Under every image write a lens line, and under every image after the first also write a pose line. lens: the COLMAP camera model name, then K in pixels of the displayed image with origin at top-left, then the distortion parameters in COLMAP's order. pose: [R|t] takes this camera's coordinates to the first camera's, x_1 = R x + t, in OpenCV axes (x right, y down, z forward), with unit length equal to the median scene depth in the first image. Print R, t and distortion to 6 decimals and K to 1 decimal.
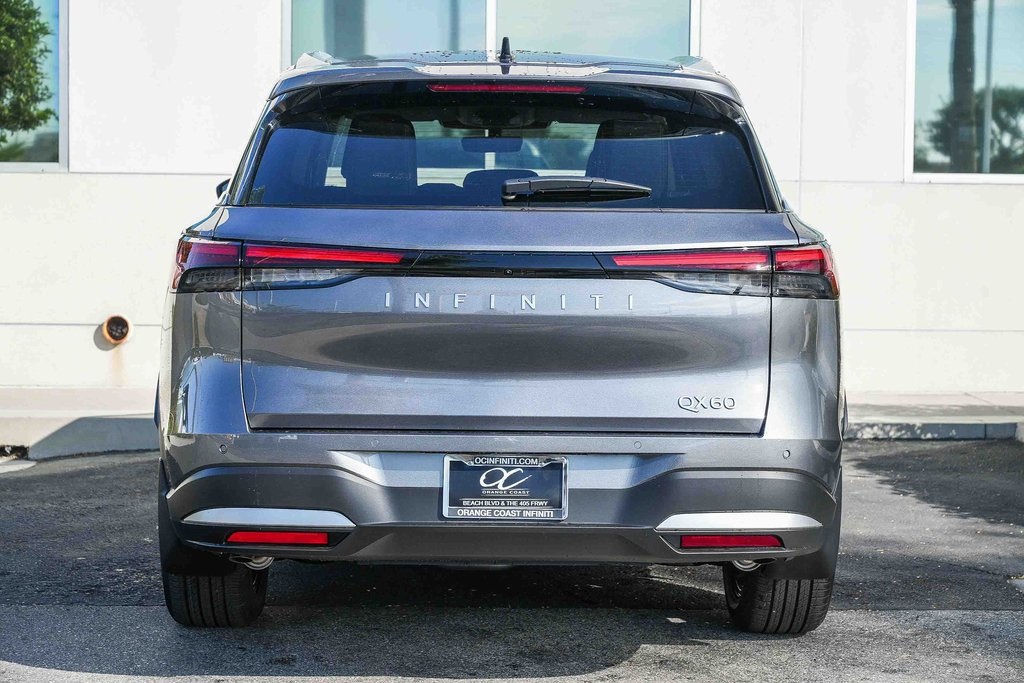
lens RADIAL K [[2040.6, 0, 514.0], [0, 2040.6, 332.1], [0, 0, 1]] dist [-0.060723, 0.000000]
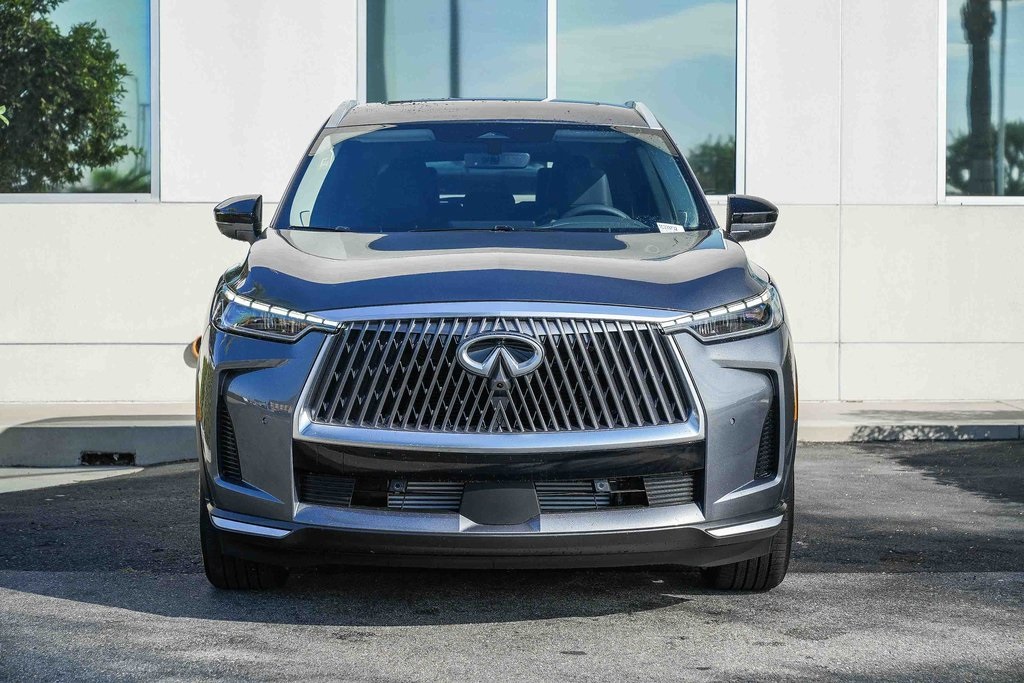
lens RADIAL K [[2040.6, 0, 508.7], [0, 2040.6, 349.7], [0, 0, 1]] dist [-0.060723, 0.000000]
pose [[0.999954, -0.008670, -0.004194, -0.034921], [0.008620, 0.999893, -0.011806, 0.015587], [0.004296, 0.011769, 0.999922, -0.085395]]
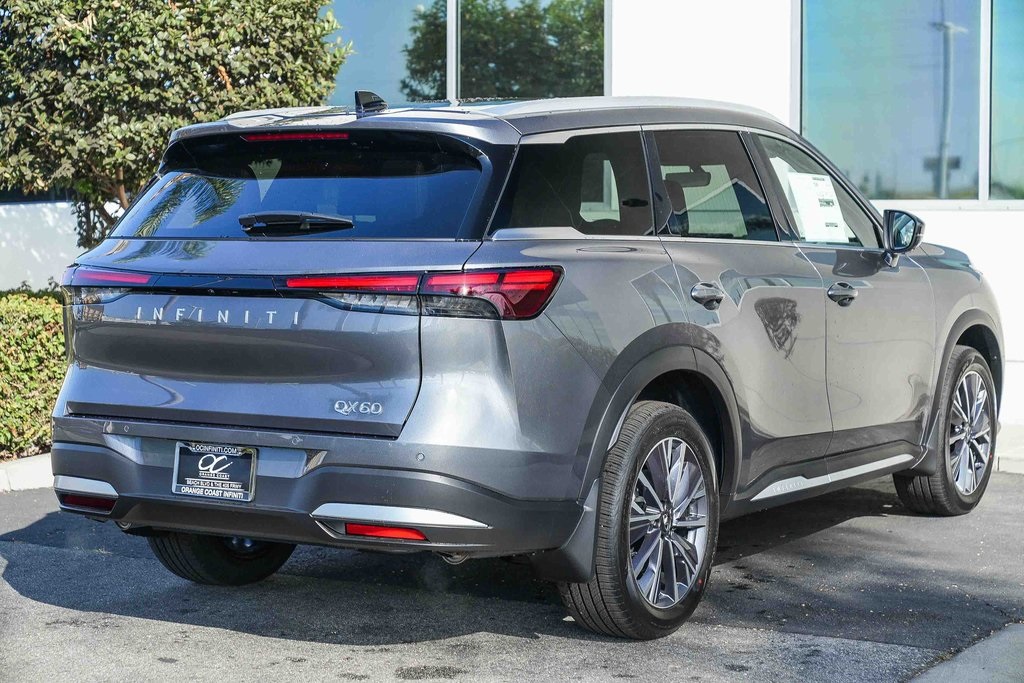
lens RADIAL K [[2040.6, 0, 493.7], [0, 2040.6, 360.1], [0, 0, 1]] dist [-0.060723, 0.000000]
pose [[0.825483, 0.026092, -0.563823, 0.404381], [-0.029111, 0.999570, 0.003636, 0.000873], [0.563676, 0.013412, 0.825887, 0.051217]]
